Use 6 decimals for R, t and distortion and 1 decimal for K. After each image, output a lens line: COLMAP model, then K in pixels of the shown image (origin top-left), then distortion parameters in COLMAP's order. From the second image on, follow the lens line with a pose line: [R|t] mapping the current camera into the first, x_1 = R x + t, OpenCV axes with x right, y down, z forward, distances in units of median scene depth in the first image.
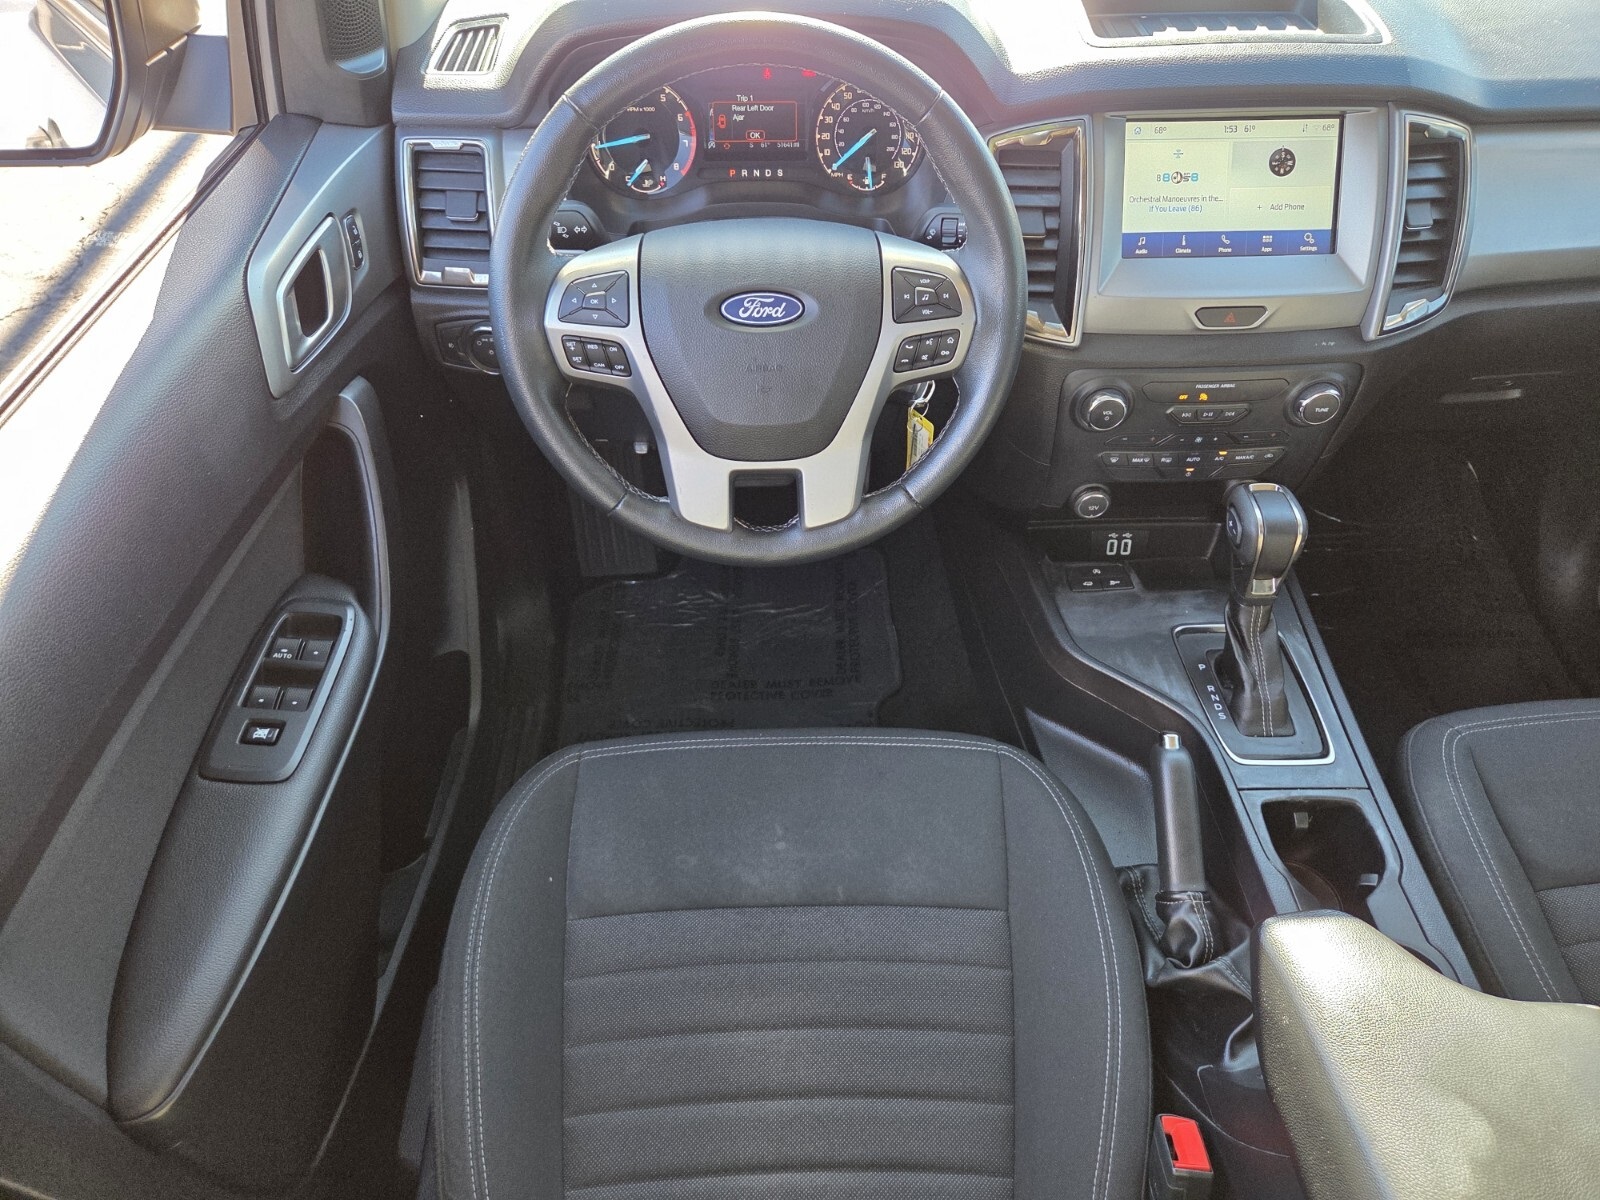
lens RADIAL K [[1119.4, 0, 812.1], [0, 1119.4, 604.9], [0, 0, 1]] dist [0.038516, -0.002925]
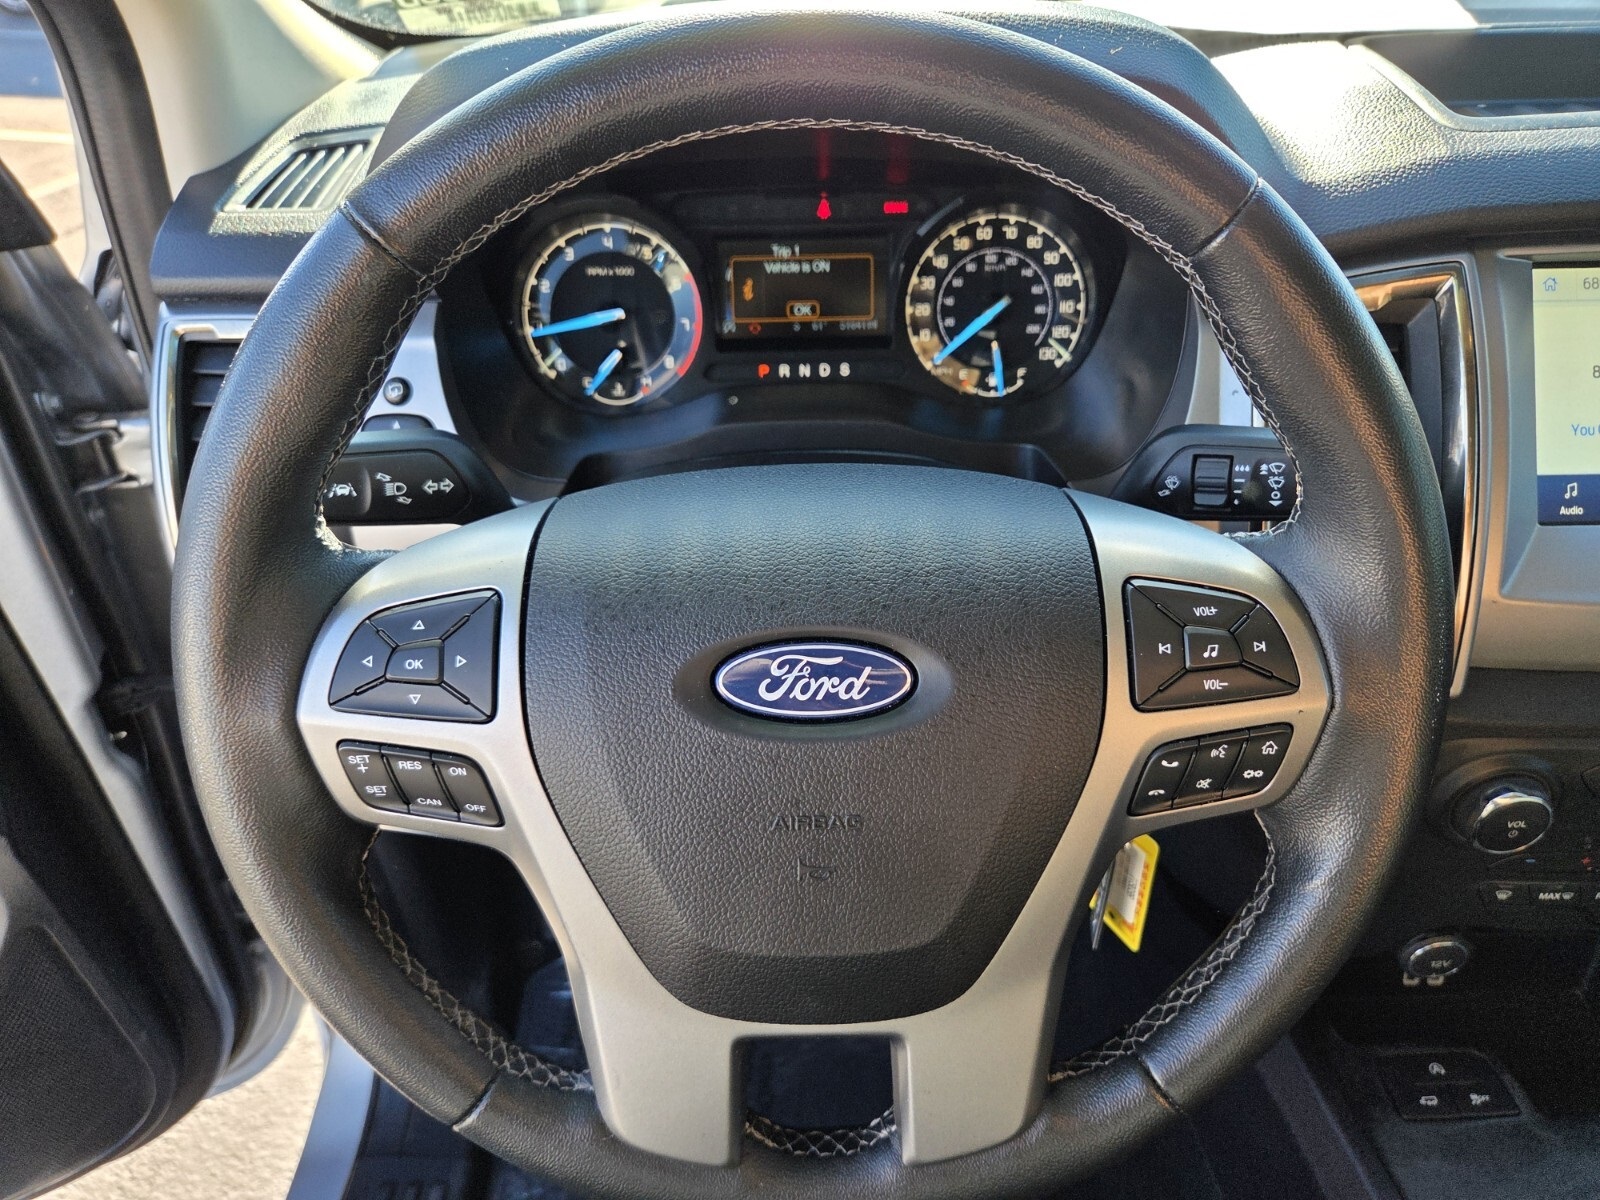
lens RADIAL K [[1176.5, 0, 800.0], [0, 1176.5, 600.0], [0, 0, 1]] dist [0.030847, -0.003750]
pose [[0.998672, -0.000123, -0.051528, -0.023308], [-0.008765, 0.985017, -0.172235, -0.185051], [0.050777, 0.172457, 0.983707, 0.482143]]
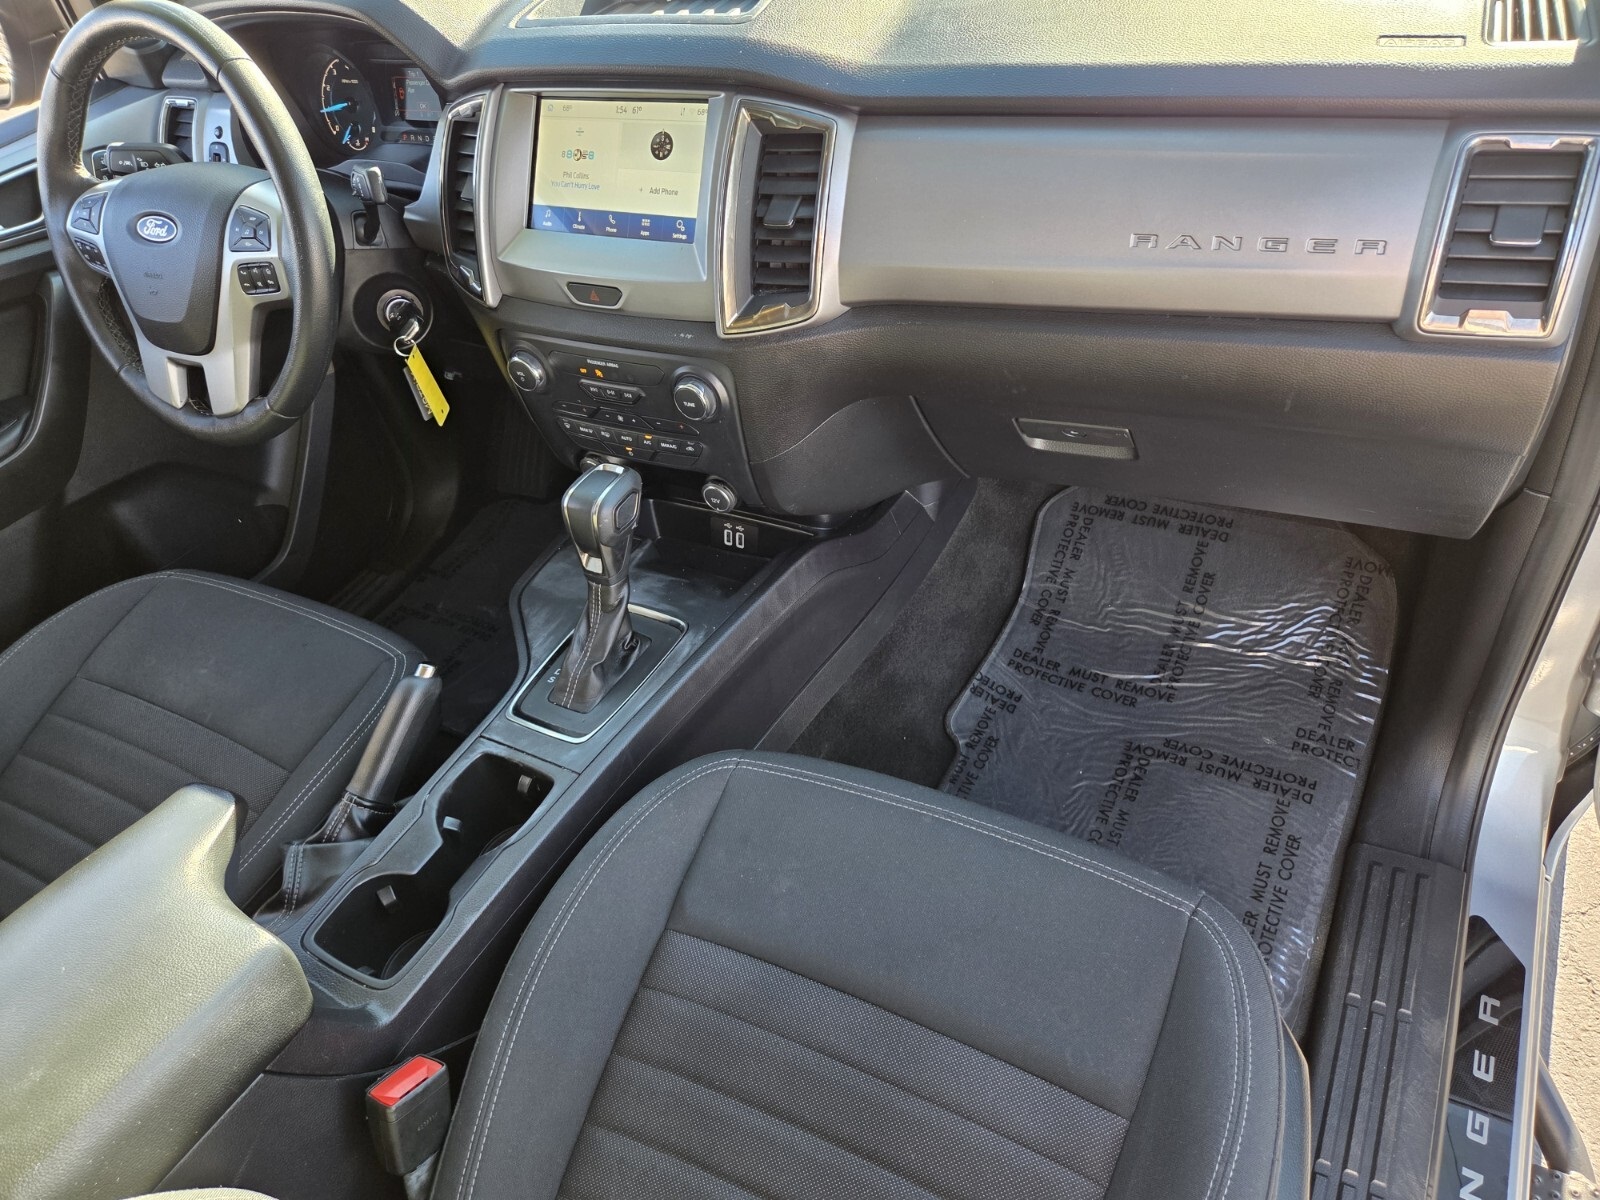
lens RADIAL K [[1119.8, 0, 783.2], [0, 1119.8, 612.0], [0, 0, 1]] dist [0.078508, -0.069861]
pose [[0.838453, 0.242443, -0.488076, 1.086857], [-0.242353, 0.968040, 0.064524, -0.084662], [0.488121, 0.064187, 0.870413, 0.212902]]
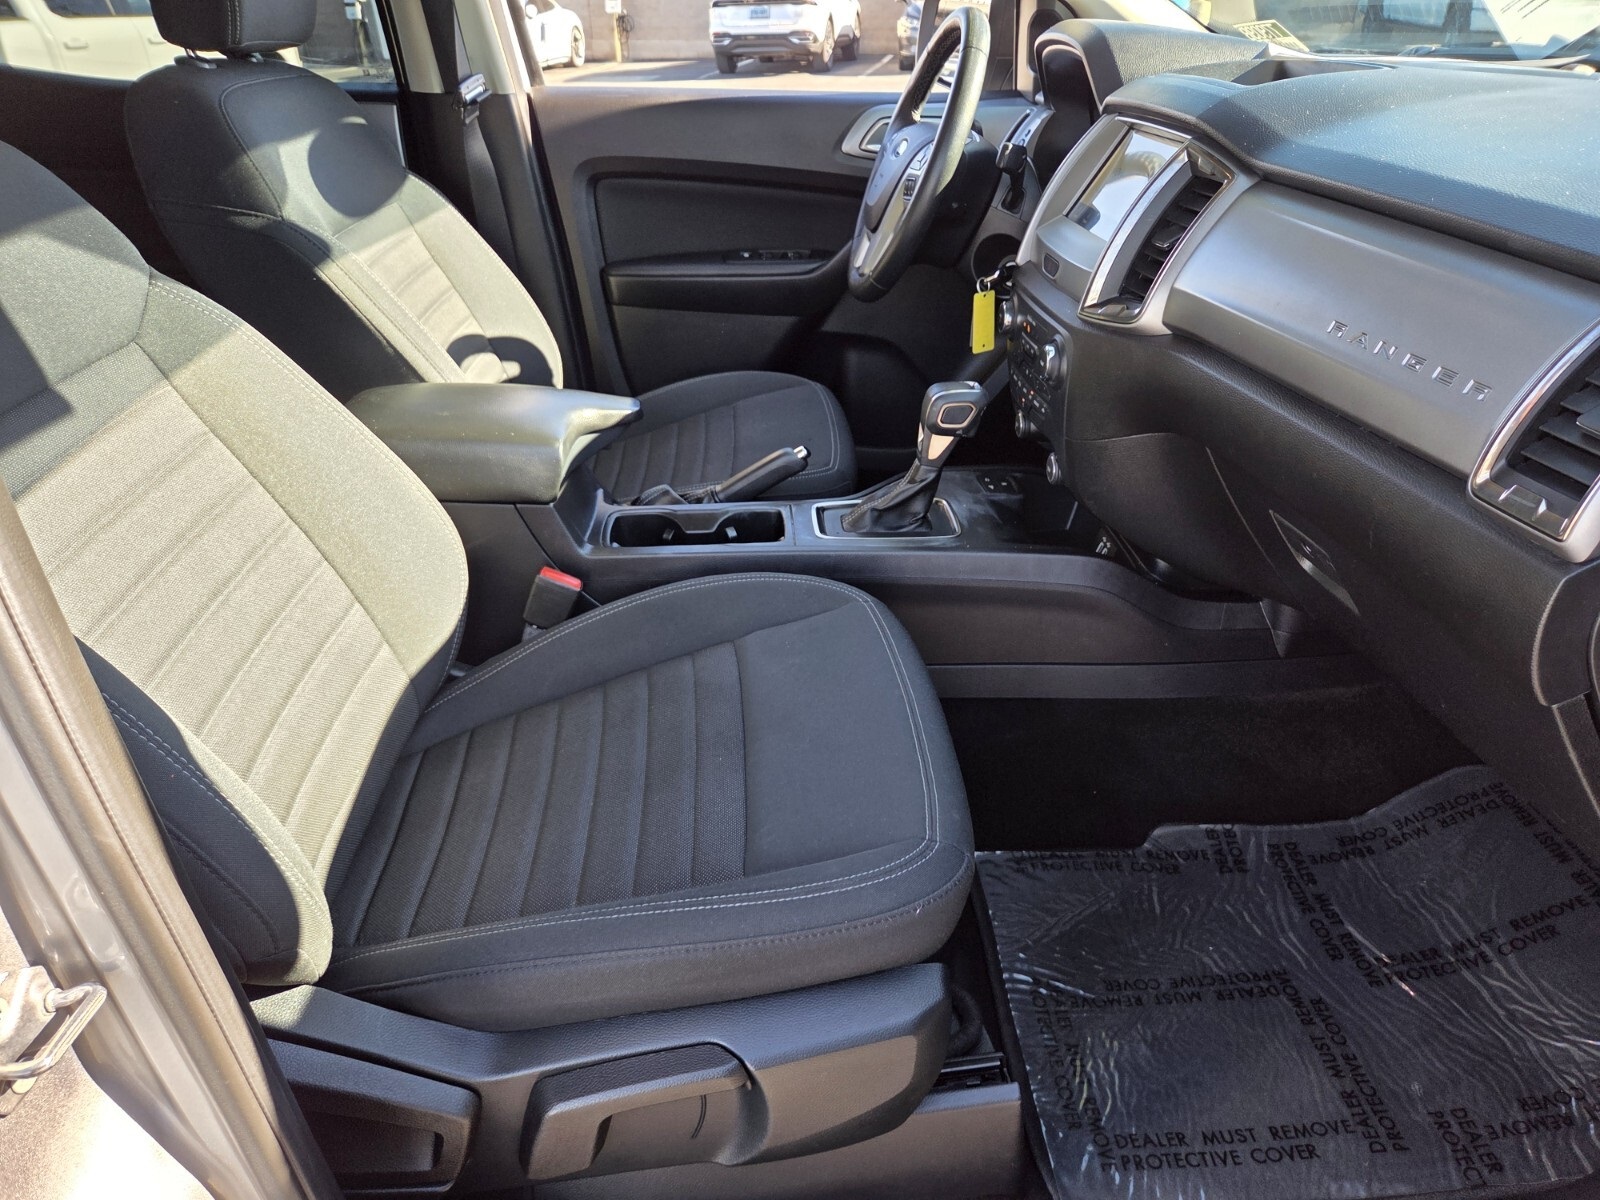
lens RADIAL K [[1119.8, 0, 783.2], [0, 1119.8, 612.0], [0, 0, 1]] dist [0.078508, -0.069861]
pose [[-0.014952, 0.457599, -0.889033, 1.661056], [-0.687812, 0.640640, 0.341315, -0.222140], [0.725735, 0.616591, 0.305163, 0.600621]]
